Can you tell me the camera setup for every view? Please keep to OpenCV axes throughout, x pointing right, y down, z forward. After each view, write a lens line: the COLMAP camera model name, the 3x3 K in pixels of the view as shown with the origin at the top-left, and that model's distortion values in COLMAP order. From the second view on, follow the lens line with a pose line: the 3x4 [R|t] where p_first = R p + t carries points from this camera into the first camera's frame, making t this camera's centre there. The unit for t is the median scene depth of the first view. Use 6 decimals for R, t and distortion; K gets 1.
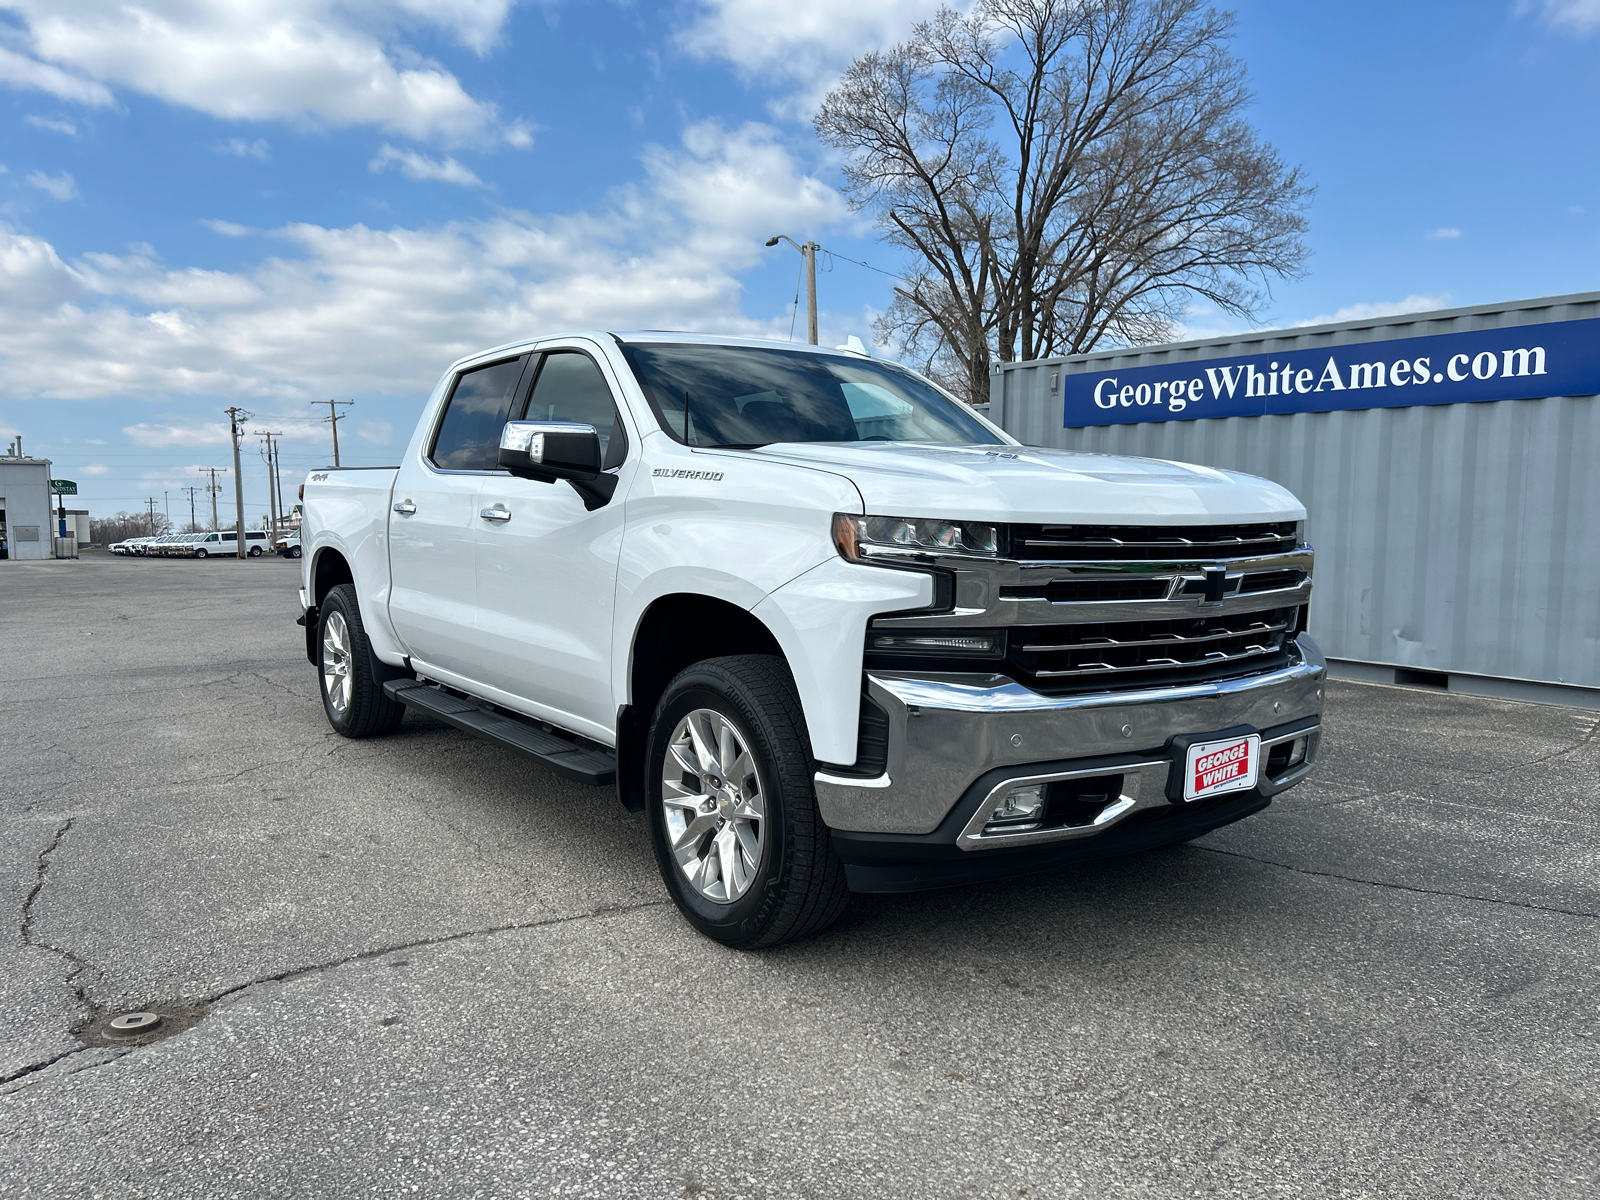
lens RADIAL K [[1193.6, 0, 790.9], [0, 1193.6, 593.5], [0, 0, 1]] dist [0.041930, -0.046456]
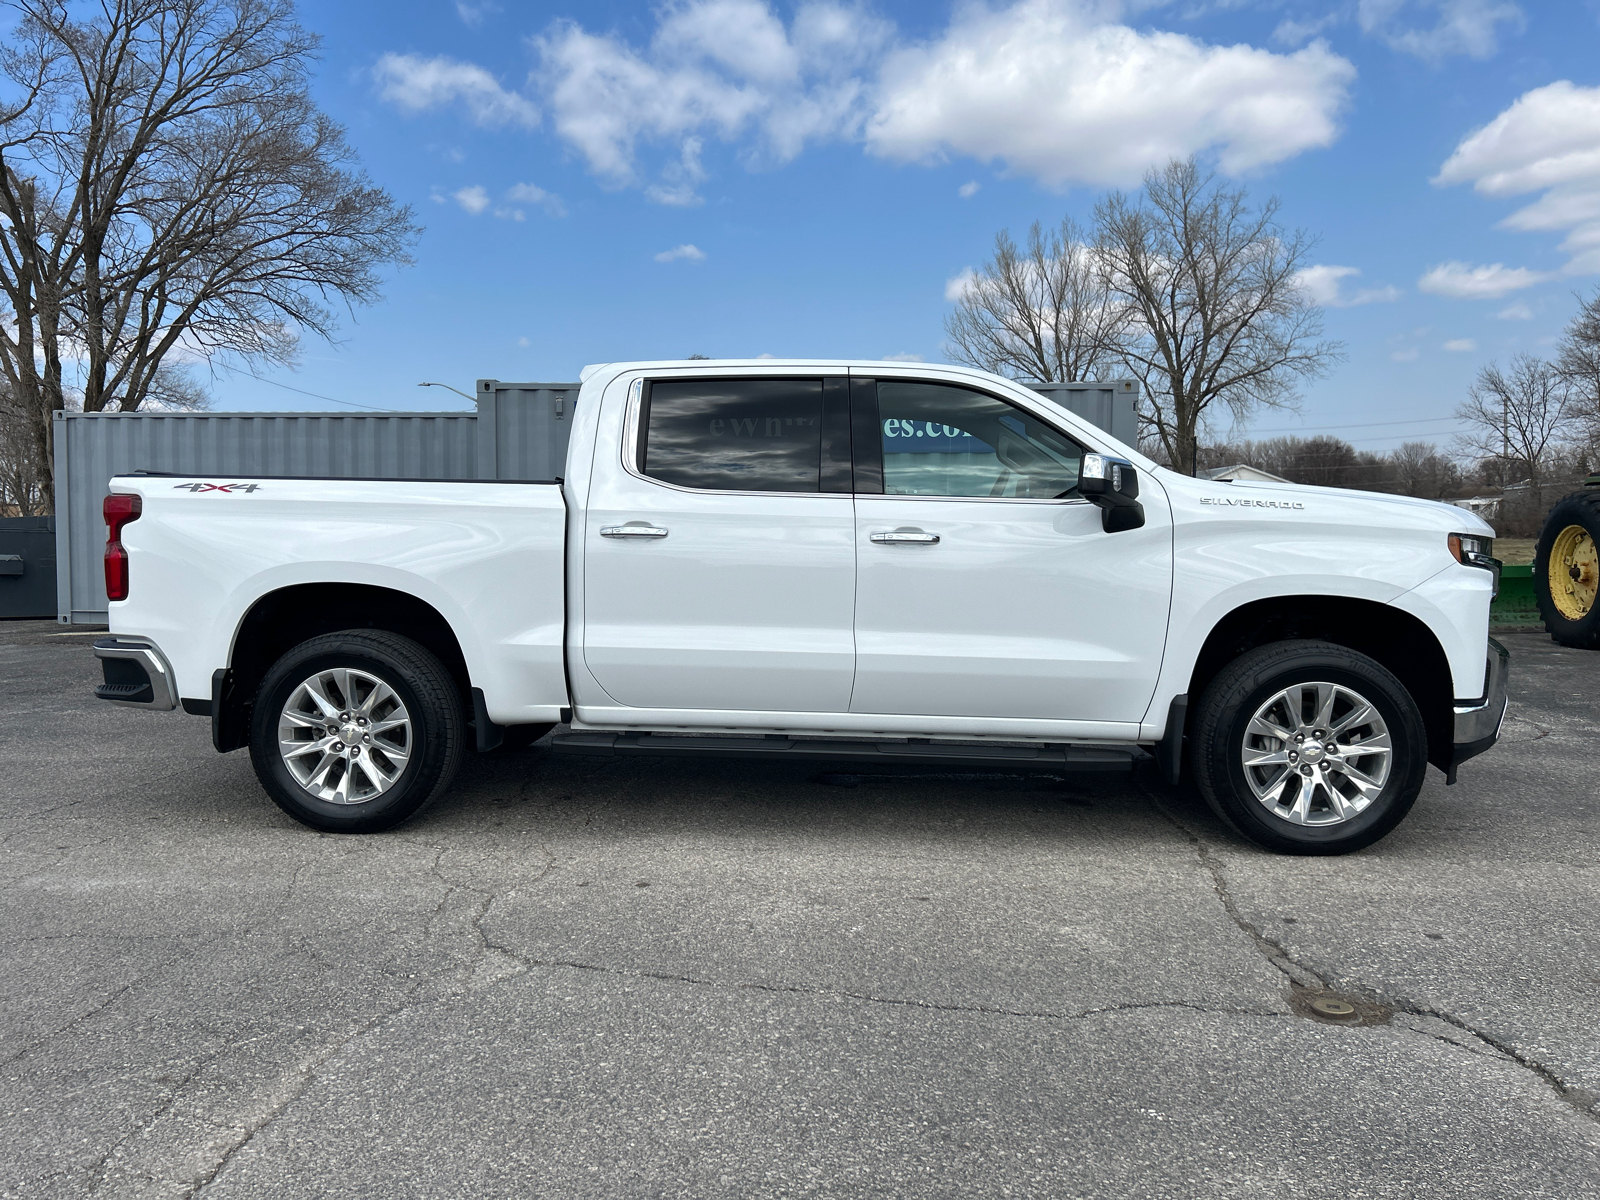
lens RADIAL K [[1193.6, 0, 790.9], [0, 1193.6, 593.5], [0, 0, 1]] dist [0.041930, -0.046456]
pose [[0.638327, -0.041183, 0.768663, -0.979129], [0.051921, 0.998597, 0.010384, -0.030424], [-0.768012, 0.033281, 0.639570, 0.395651]]
